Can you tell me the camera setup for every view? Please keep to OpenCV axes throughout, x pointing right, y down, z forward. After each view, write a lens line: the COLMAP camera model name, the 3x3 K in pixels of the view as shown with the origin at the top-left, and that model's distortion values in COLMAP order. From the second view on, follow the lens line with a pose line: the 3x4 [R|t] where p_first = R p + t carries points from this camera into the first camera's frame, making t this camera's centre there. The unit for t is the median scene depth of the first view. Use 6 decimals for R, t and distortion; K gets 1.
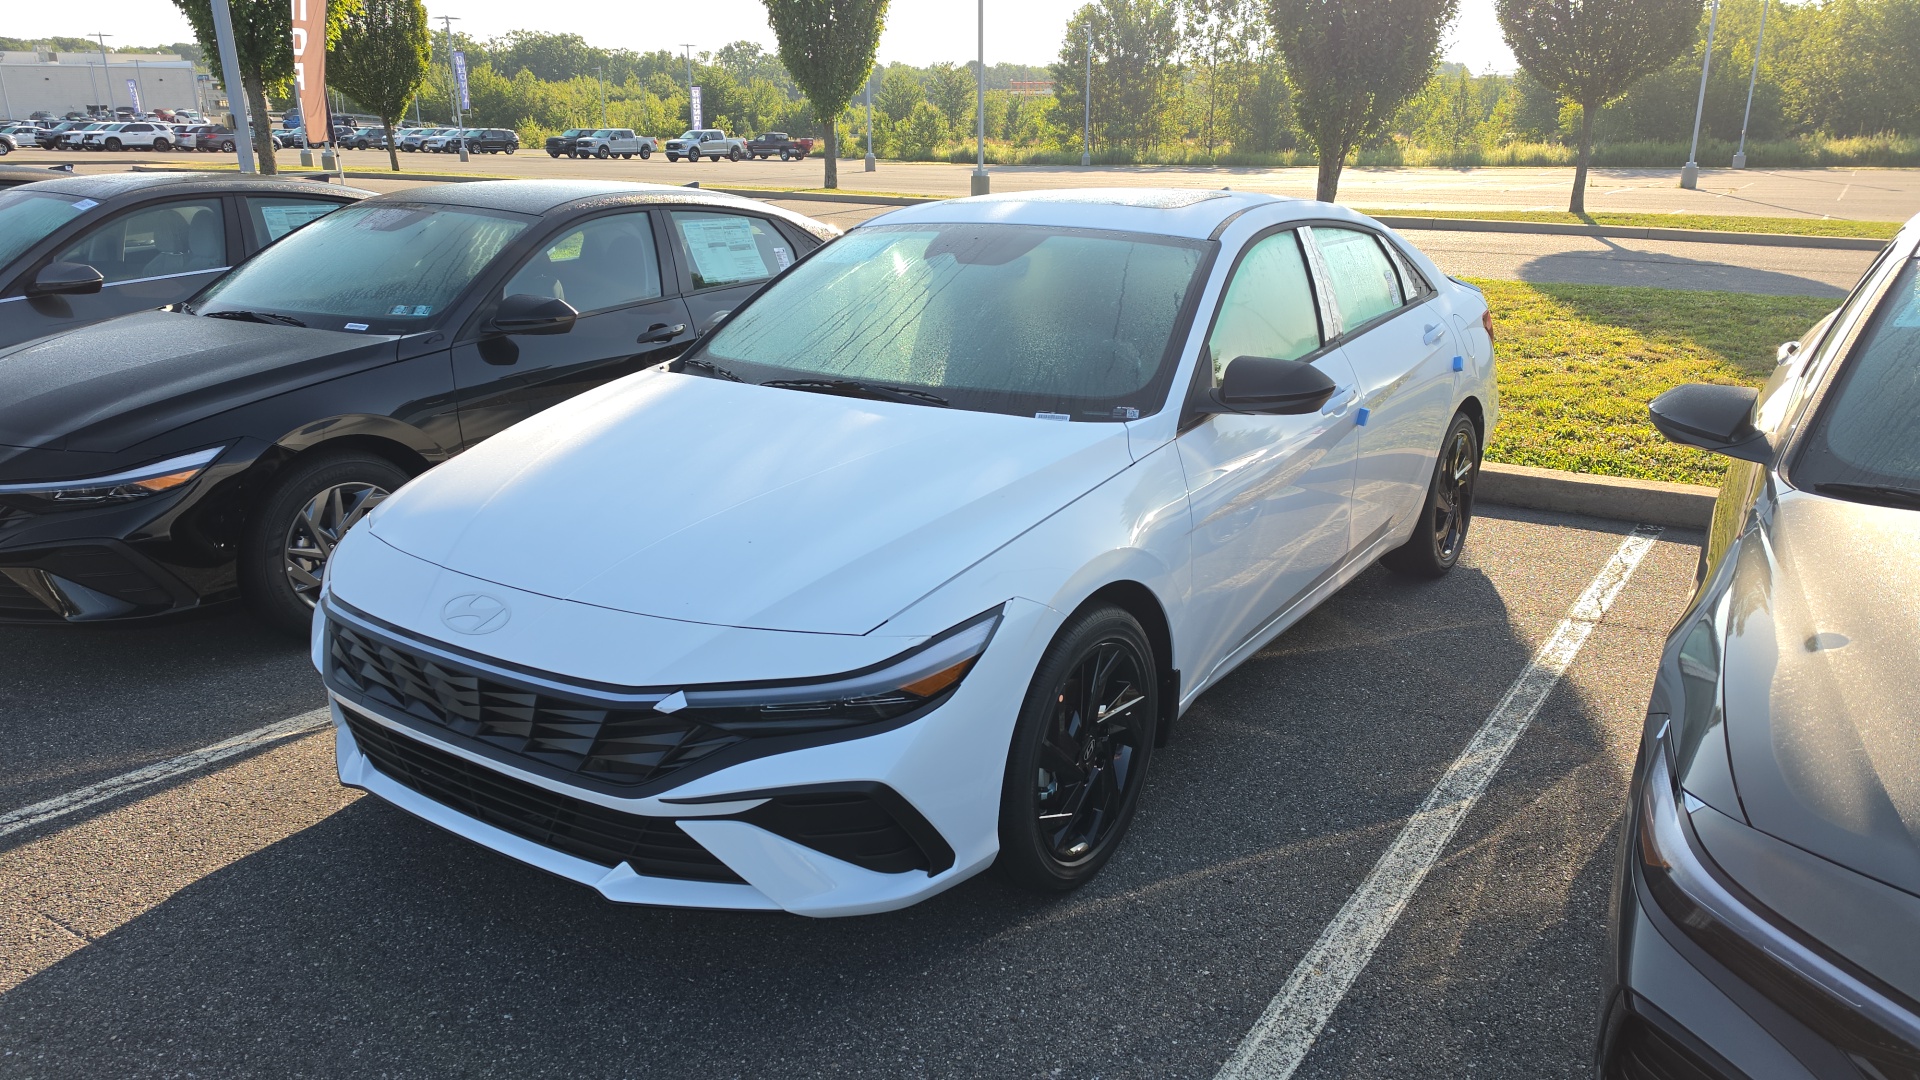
lens RADIAL K [[1321.6, 0, 959.0], [0, 1321.6, 550.1], [0, 0, 1]] dist [0.064221, -0.071290]
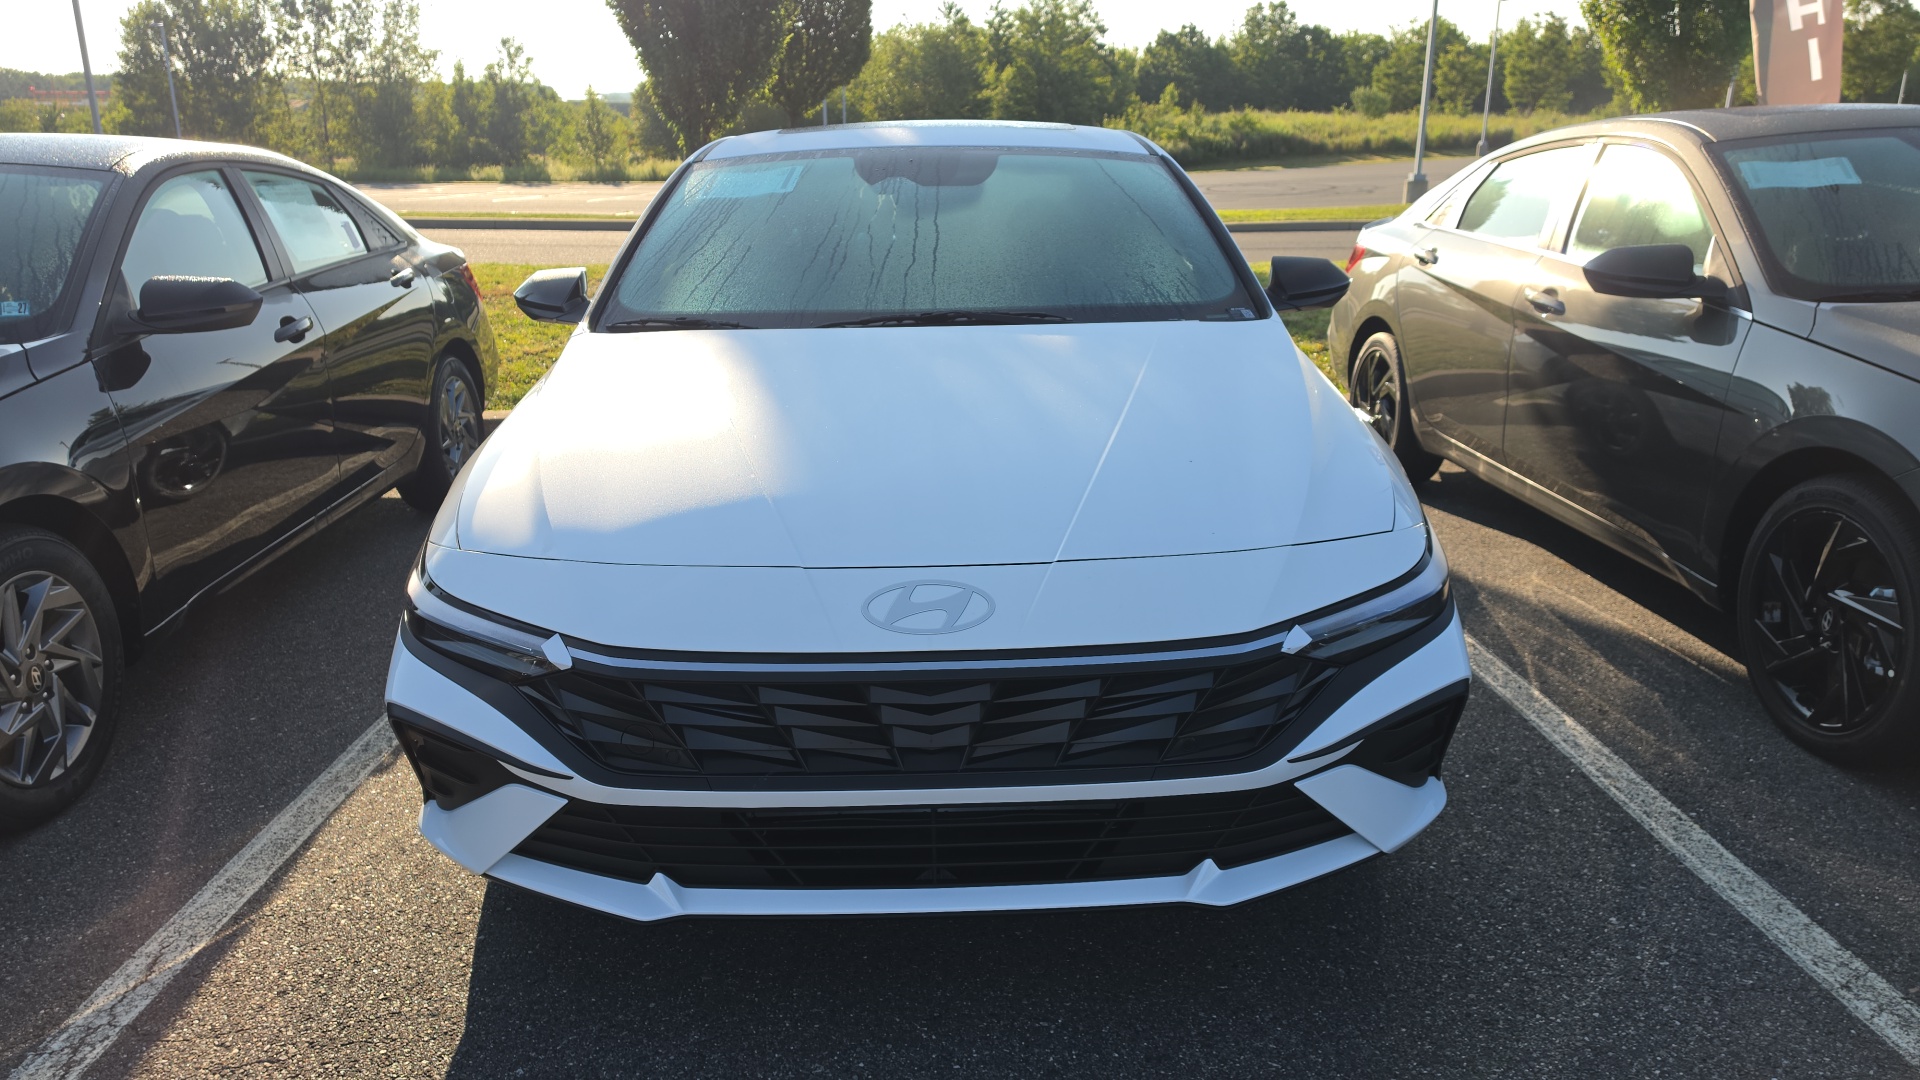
lens RADIAL K [[1321.6, 0, 954.5], [0, 1321.6, 538.7], [0, 0, 1]] dist [0.064221, -0.071290]
pose [[0.809389, -0.167659, 0.562831, -0.028372], [0.180473, 0.983016, 0.033294, -0.000465], [-0.558854, 0.074628, 0.825901, 0.014246]]
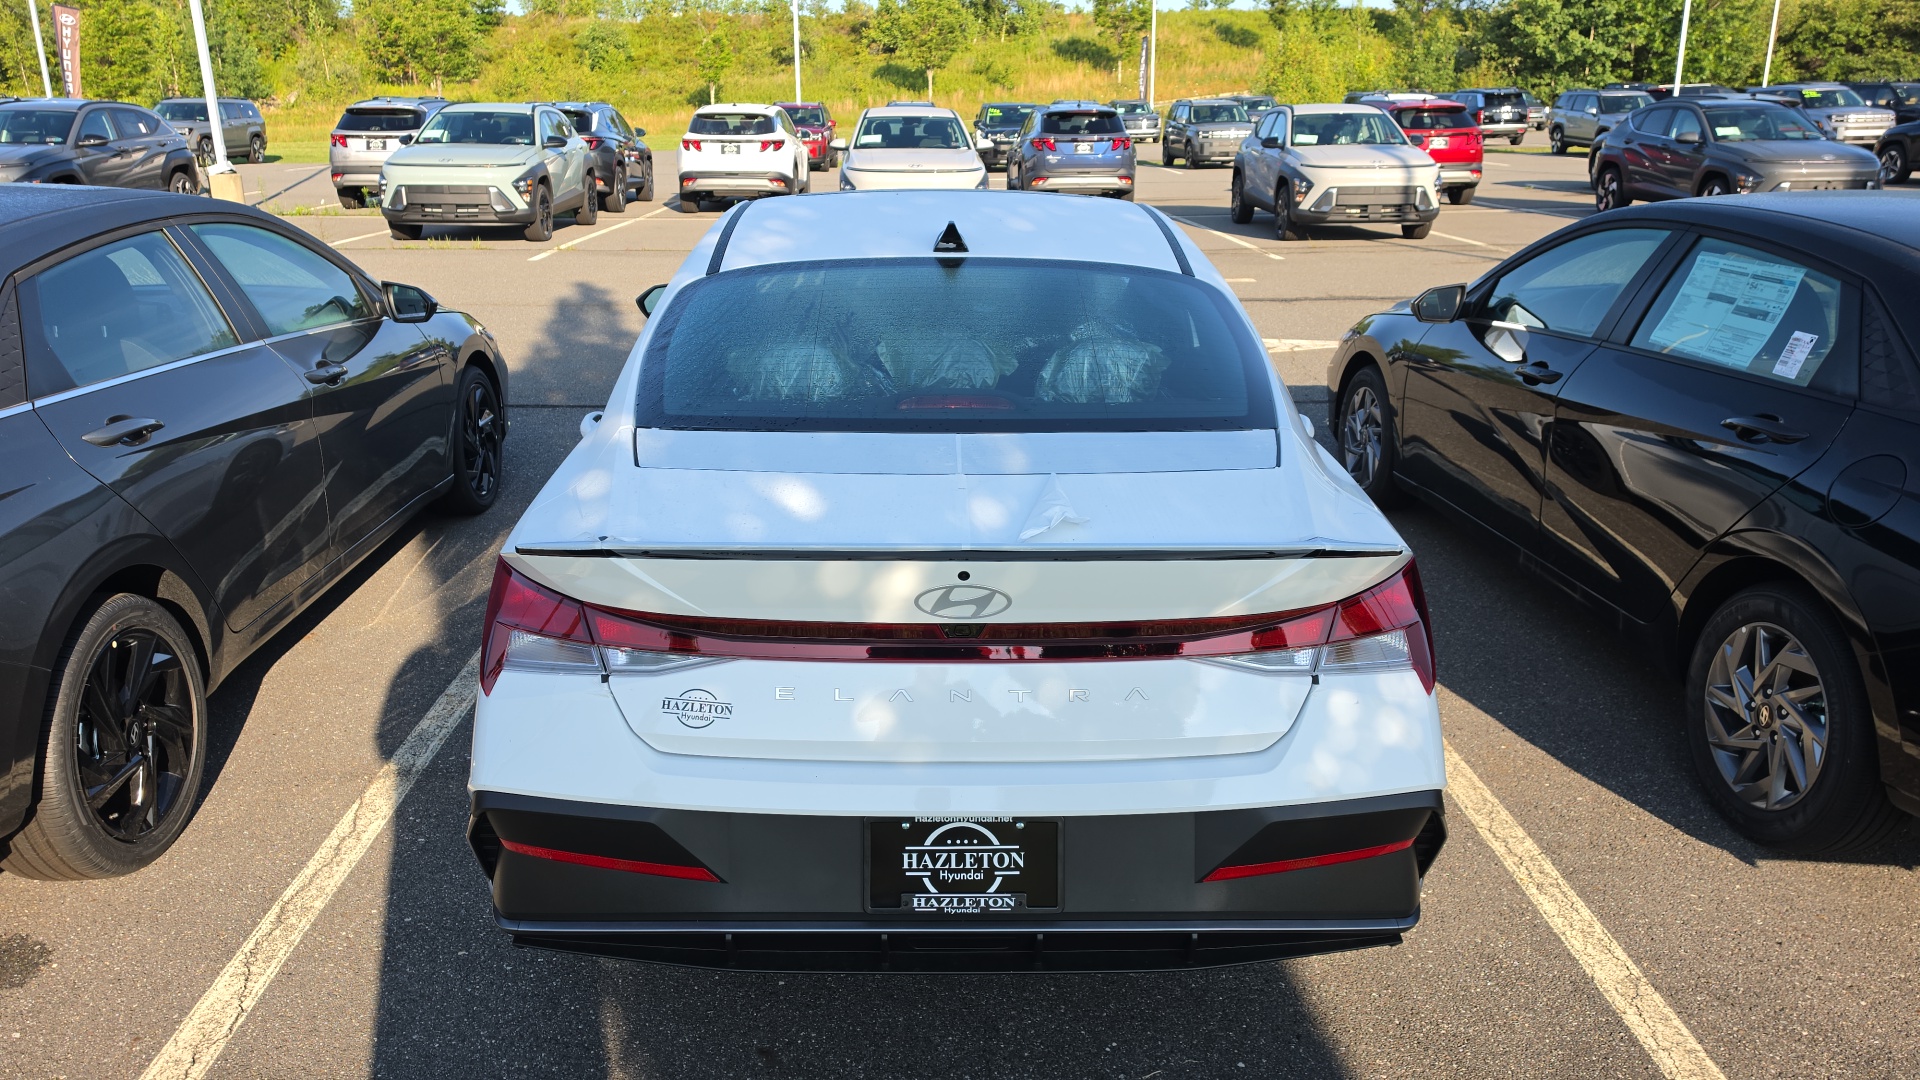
lens RADIAL K [[1321.6, 0, 940.3], [0, 1321.6, 554.0], [0, 0, 1]] dist [0.064221, -0.071290]
pose [[-0.810977, 0.189886, -0.553408, 0.348082], [-0.171106, 0.827544, 0.534691, -0.289371], [0.559499, 0.528313, -0.638628, 0.902540]]
